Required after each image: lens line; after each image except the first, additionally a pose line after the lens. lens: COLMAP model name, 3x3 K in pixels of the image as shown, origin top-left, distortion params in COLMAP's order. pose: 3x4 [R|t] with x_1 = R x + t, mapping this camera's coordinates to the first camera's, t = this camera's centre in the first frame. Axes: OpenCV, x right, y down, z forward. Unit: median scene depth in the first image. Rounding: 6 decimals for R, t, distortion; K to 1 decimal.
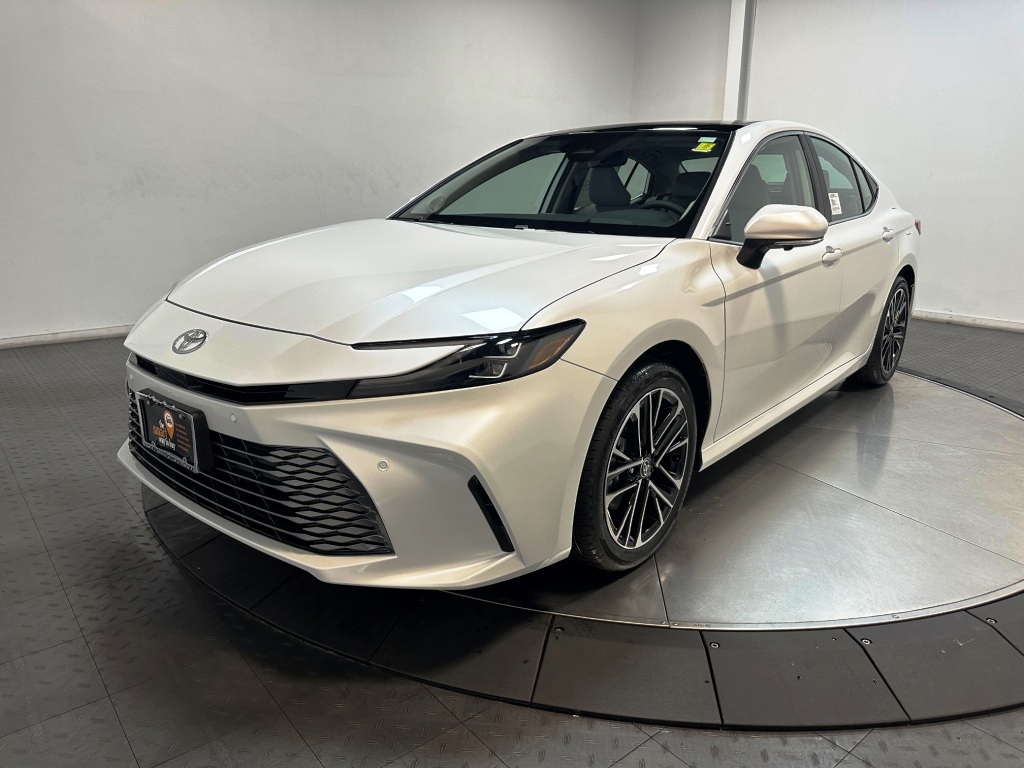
lens RADIAL K [[681.7, 0, 512.0], [0, 681.7, 345.4], [0, 0, 1]] dist [0.080806, -0.072493]
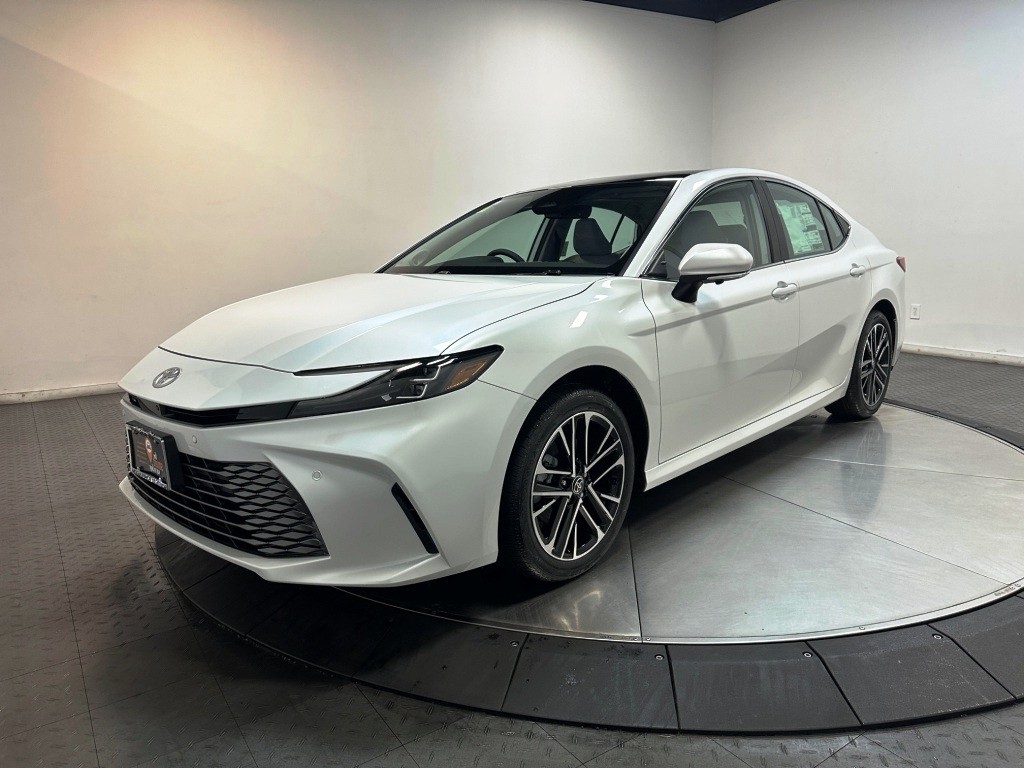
lens RADIAL K [[681.7, 0, 512.0], [0, 681.7, 345.4], [0, 0, 1]] dist [0.080806, -0.072493]
pose [[0.997304, -0.033349, -0.065367, 0.184341], [0.027741, 0.996005, -0.084884, 0.053455], [0.067937, 0.082842, 0.994244, -0.119710]]
